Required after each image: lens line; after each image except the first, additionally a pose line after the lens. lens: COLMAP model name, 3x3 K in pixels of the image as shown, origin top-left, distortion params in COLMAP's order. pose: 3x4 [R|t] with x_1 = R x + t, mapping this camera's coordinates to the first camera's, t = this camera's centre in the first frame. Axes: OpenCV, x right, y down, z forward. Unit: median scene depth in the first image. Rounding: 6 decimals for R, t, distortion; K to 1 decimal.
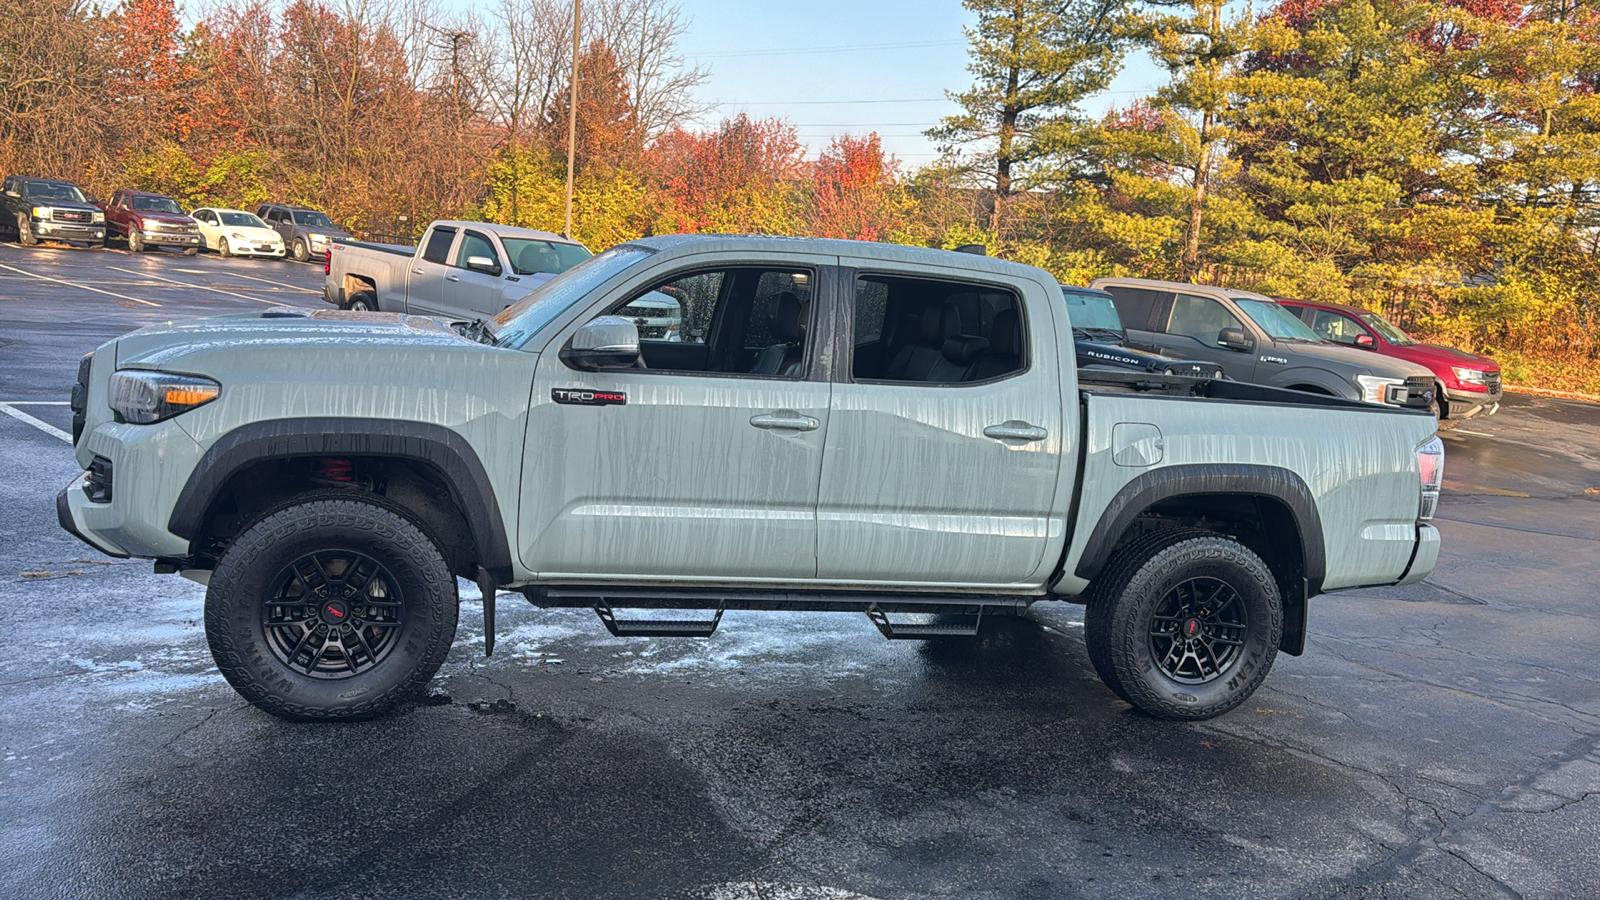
lens RADIAL K [[1266.4, 0, 773.6], [0, 1266.4, 464.5], [0, 0, 1]] dist [0.065275, -0.074352]
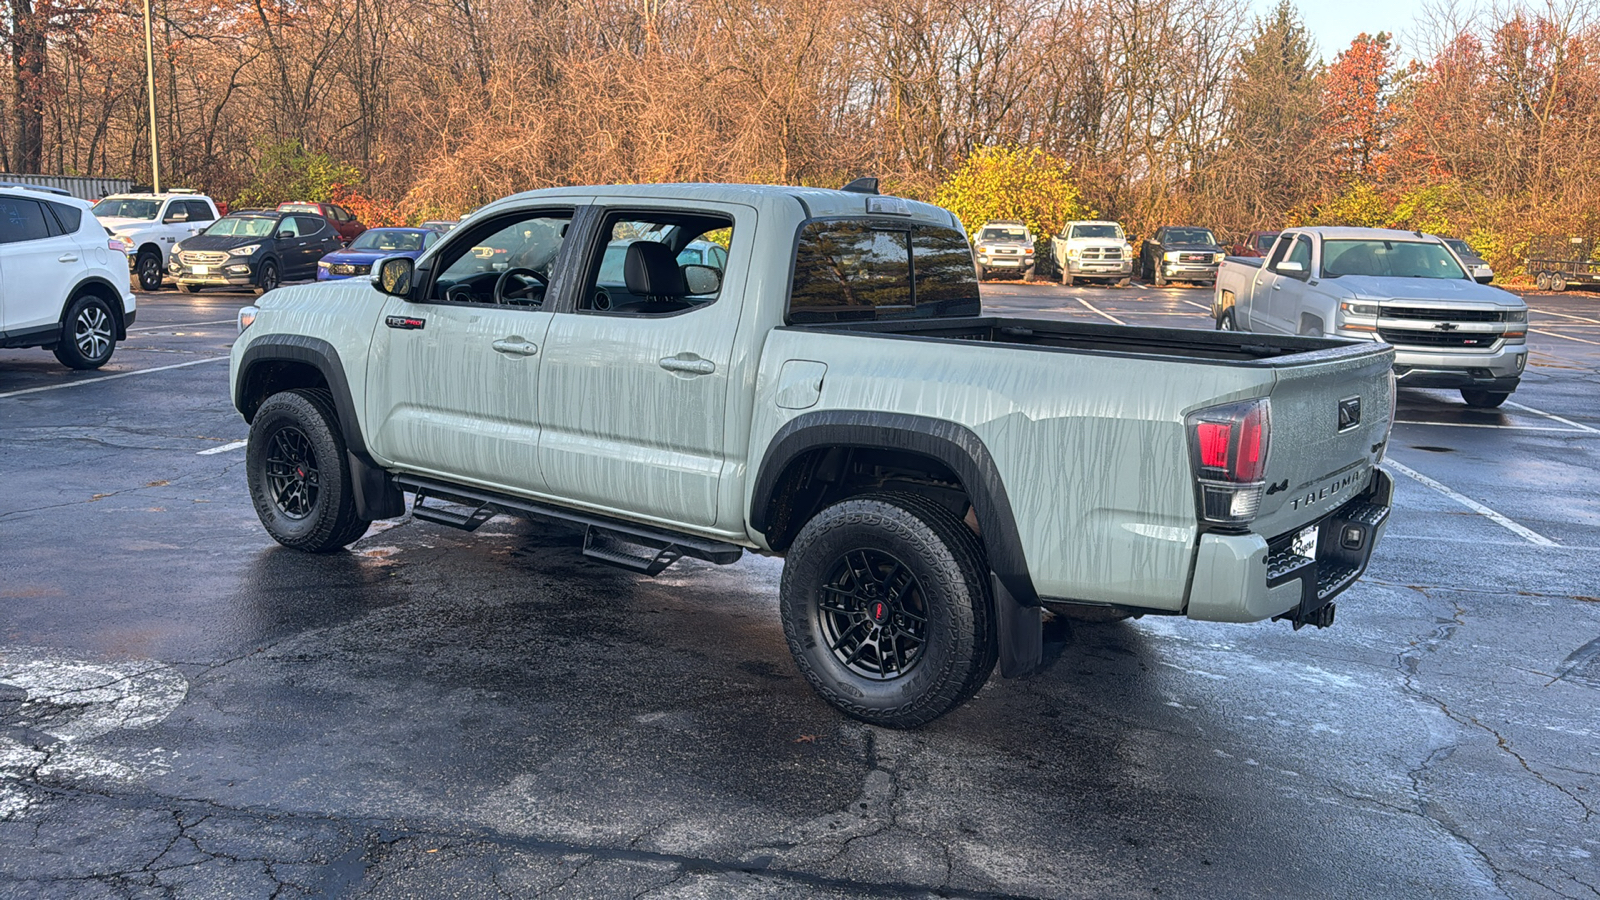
lens RADIAL K [[1296.4, 0, 801.9], [0, 1296.4, 447.4], [0, 0, 1]] dist [0.047662, -0.068158]
pose [[0.622197, 0.061728, -0.780423, 0.158176], [-0.101204, 0.994864, -0.001996, 0.004639], [0.776291, 0.080224, 0.625249, 0.071854]]
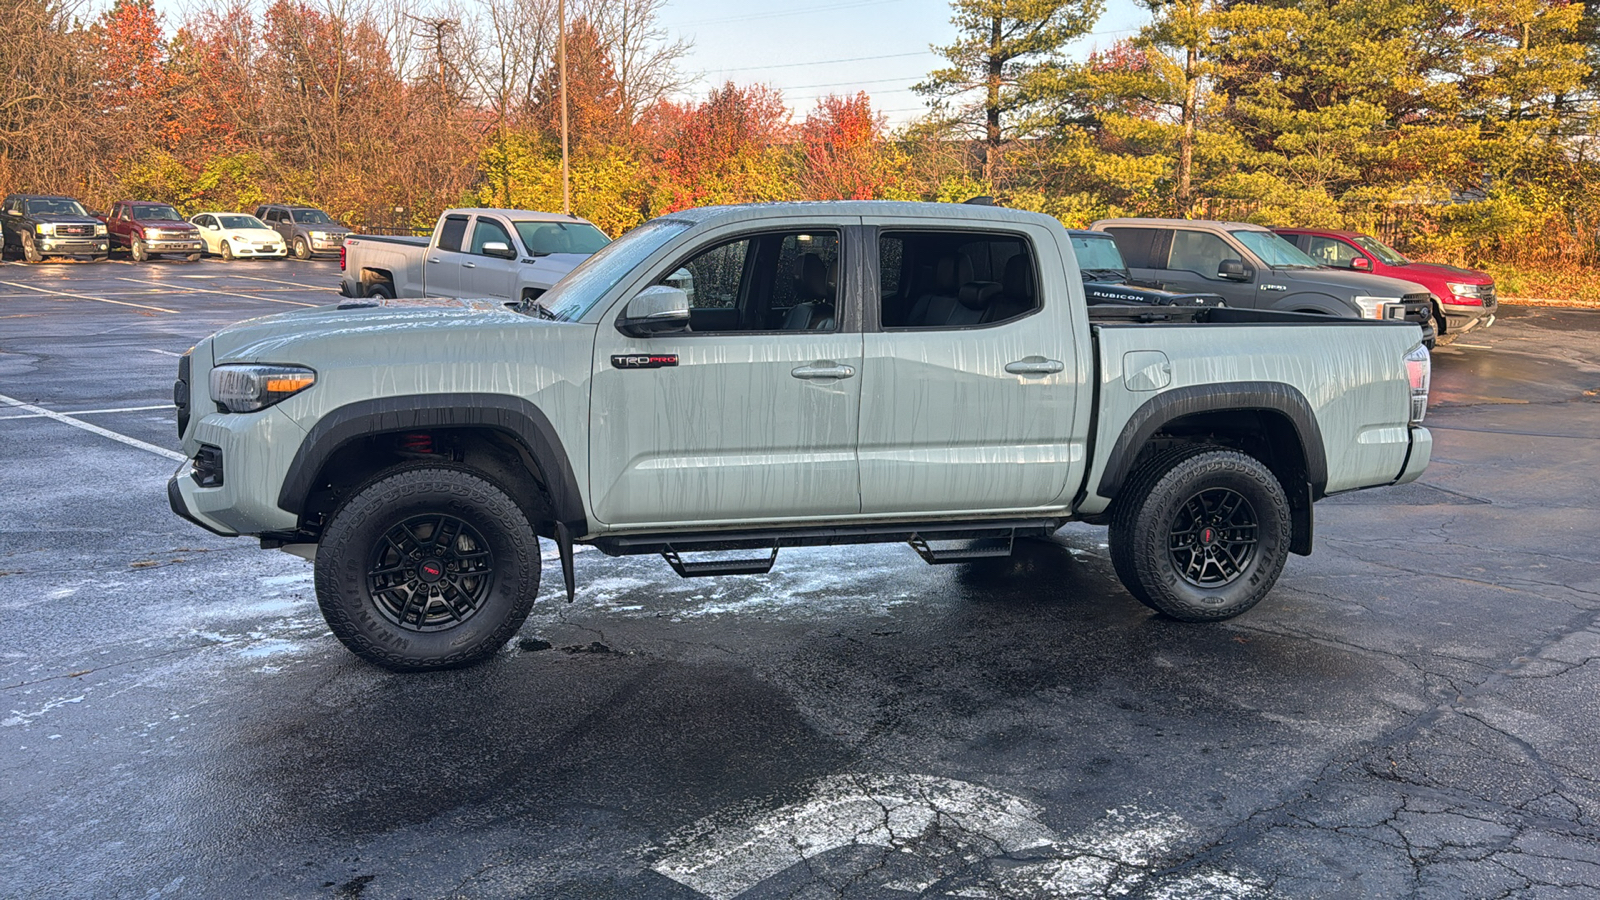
lens RADIAL K [[1266.5, 0, 782.9], [0, 1266.5, 443.9], [0, 0, 1]] dist [0.062532, -0.075762]
pose [[0.997528, -0.070269, 0.000352, -0.004480], [0.070260, 0.997465, 0.011303, 0.002029], [-0.001146, -0.011250, 0.999936, -0.013559]]
